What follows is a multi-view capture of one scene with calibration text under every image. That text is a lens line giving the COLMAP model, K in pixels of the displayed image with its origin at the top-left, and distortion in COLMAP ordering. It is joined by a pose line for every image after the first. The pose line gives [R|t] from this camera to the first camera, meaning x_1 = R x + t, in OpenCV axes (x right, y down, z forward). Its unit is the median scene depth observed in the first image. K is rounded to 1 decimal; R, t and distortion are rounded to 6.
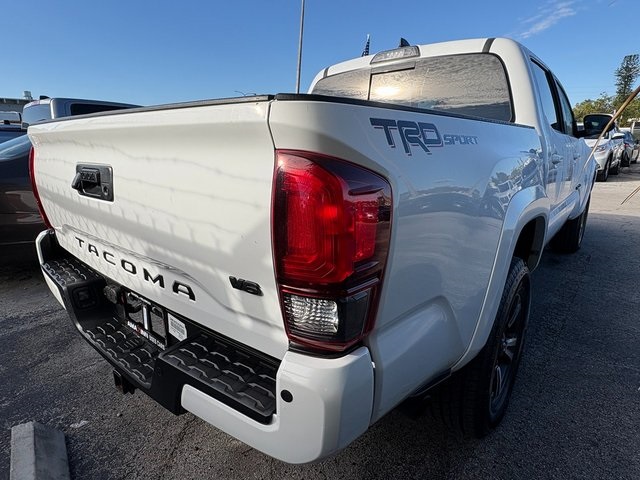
lens RADIAL K [[379.8, 0, 320.0], [0, 379.8, 240.0], [0, 0, 1]] dist [0.000568, -0.001458]
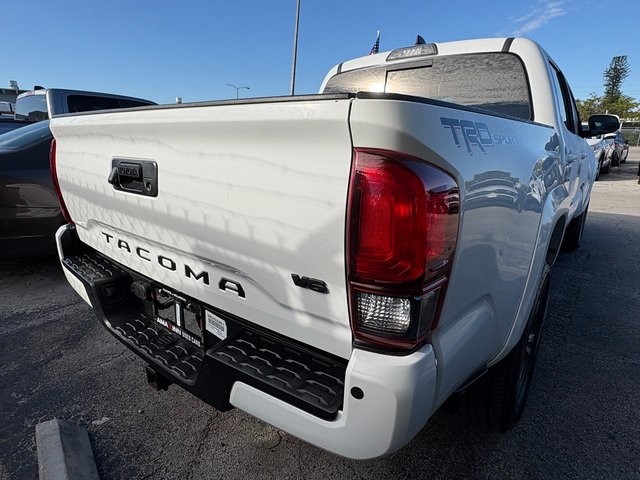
lens RADIAL K [[380.7, 0, 320.0], [0, 380.7, 240.0], [0, 0, 1]] dist [-0.007212, 0.004272]
pose [[0.999590, 0.006724, 0.027820, -0.104473], [-0.007039, 0.999912, 0.011261, -0.002666], [-0.027742, -0.011452, 0.999550, -0.000631]]
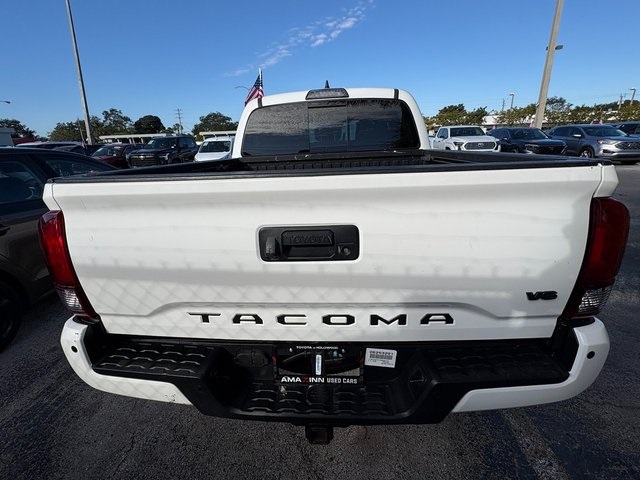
lens RADIAL K [[300.5, 0, 318.4], [0, 300.5, 232.2], [0, 0, 1]] dist [0.000761, 0.000176]
pose [[0.797878, -0.200881, 0.568364, -0.747665], [0.183839, 0.979014, 0.087943, -0.184641], [-0.574103, 0.034319, 0.818063, 0.298374]]
